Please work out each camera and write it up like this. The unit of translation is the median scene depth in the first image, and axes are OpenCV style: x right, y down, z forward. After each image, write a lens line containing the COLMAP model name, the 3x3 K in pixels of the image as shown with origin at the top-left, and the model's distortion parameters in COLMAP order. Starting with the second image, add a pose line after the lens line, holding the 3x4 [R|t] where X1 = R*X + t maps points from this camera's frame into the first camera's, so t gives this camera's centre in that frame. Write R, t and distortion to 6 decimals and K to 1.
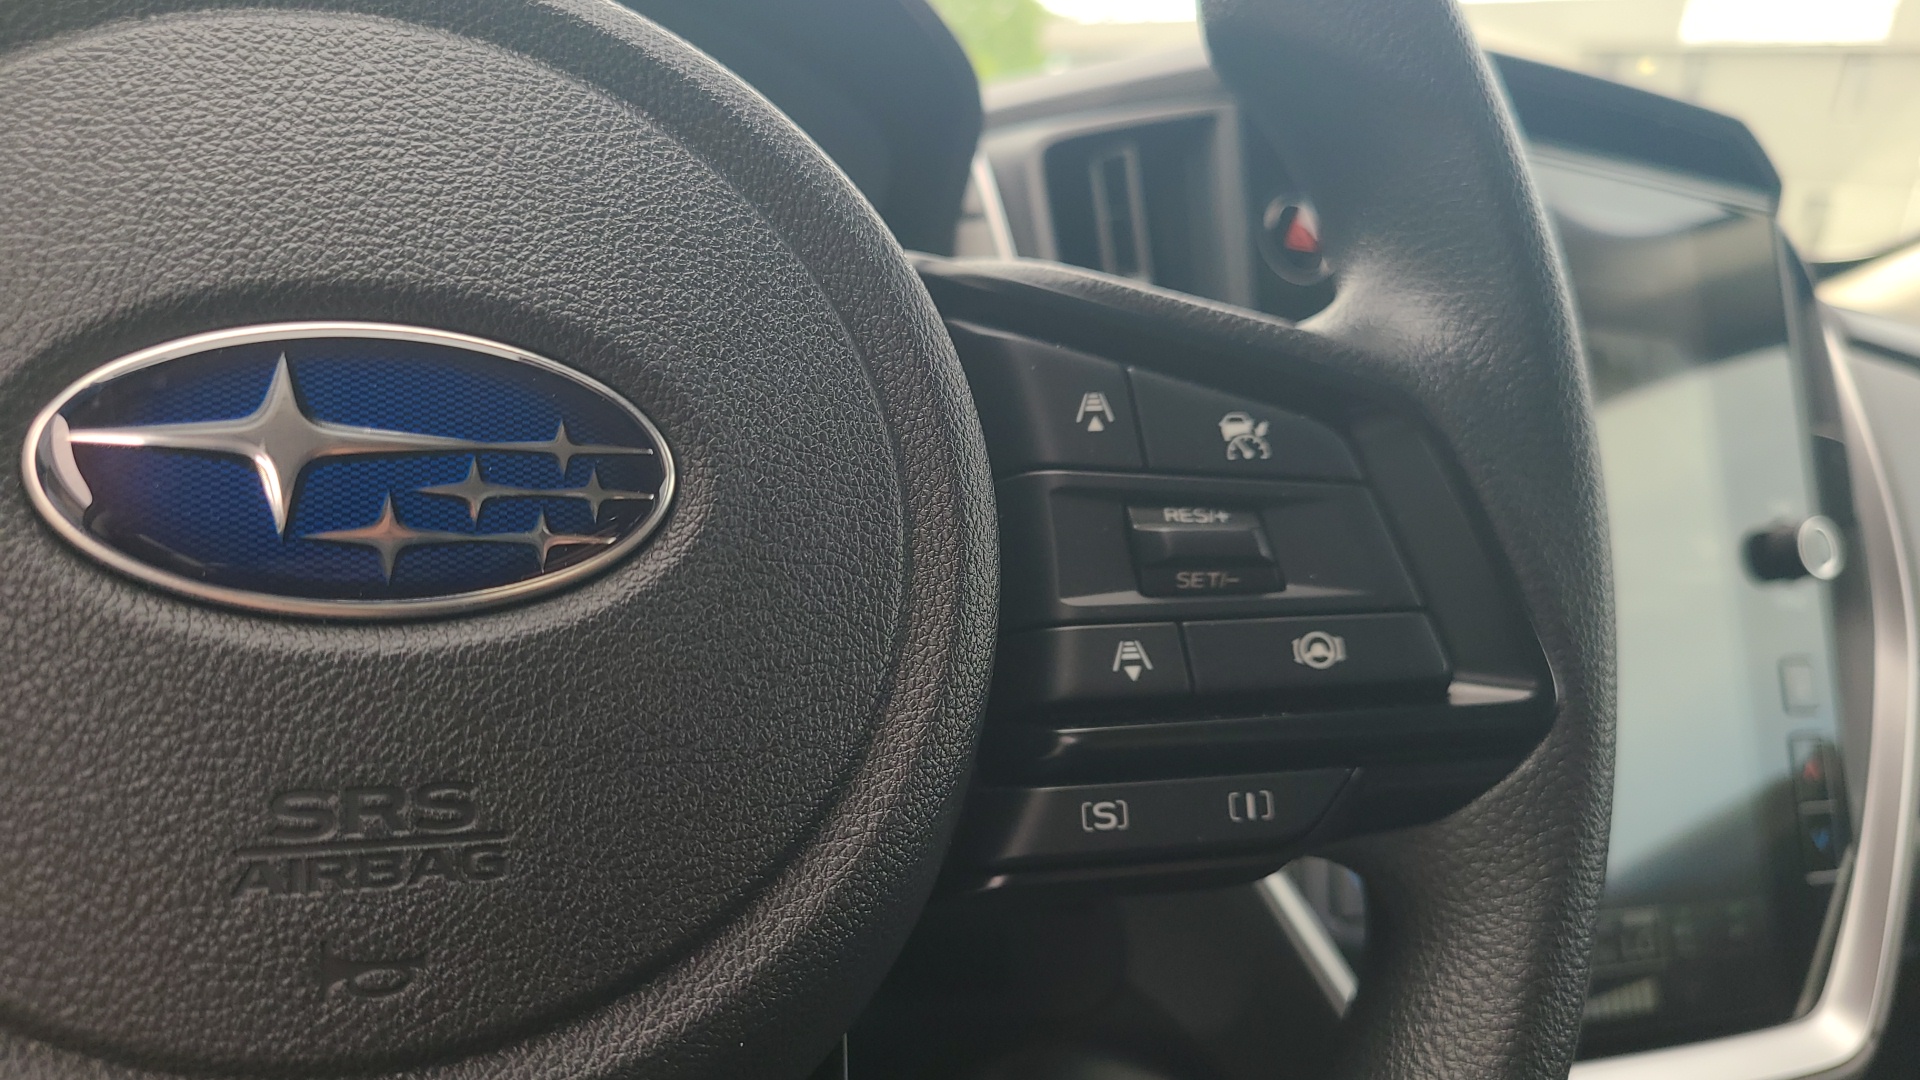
lens RADIAL K [[1526.7, 0, 957.3], [0, 1526.7, 524.7], [0, 0, 1]] dist [0.001269, -0.001693]
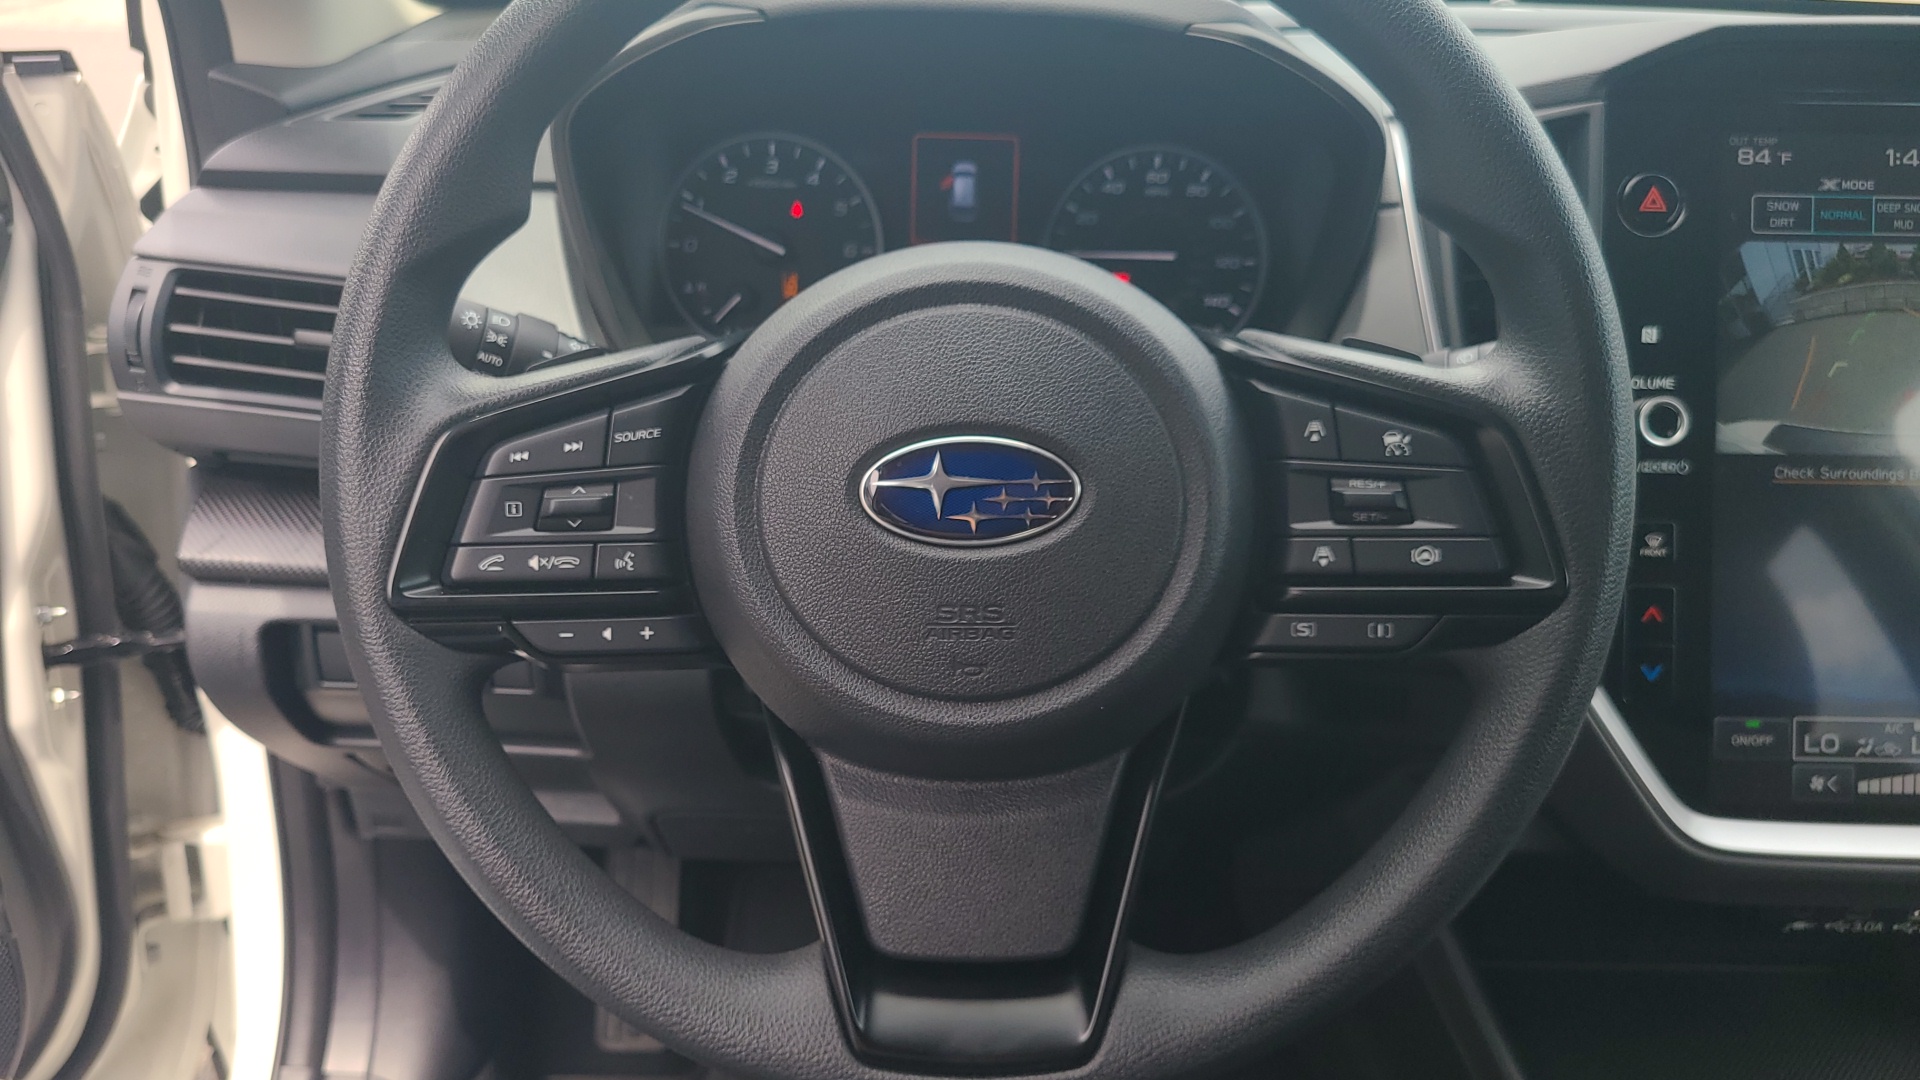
lens RADIAL K [[1365.8, 0, 960.0], [0, 1365.8, 540.0], [0, 0, 1]] dist [0.004396, 0.007439]
pose [[0.904171, 0.052470, -0.423936, 0.658234], [0.020312, 0.986024, 0.165360, -0.360423], [0.426687, -0.158124, 0.890469, -1.228339]]
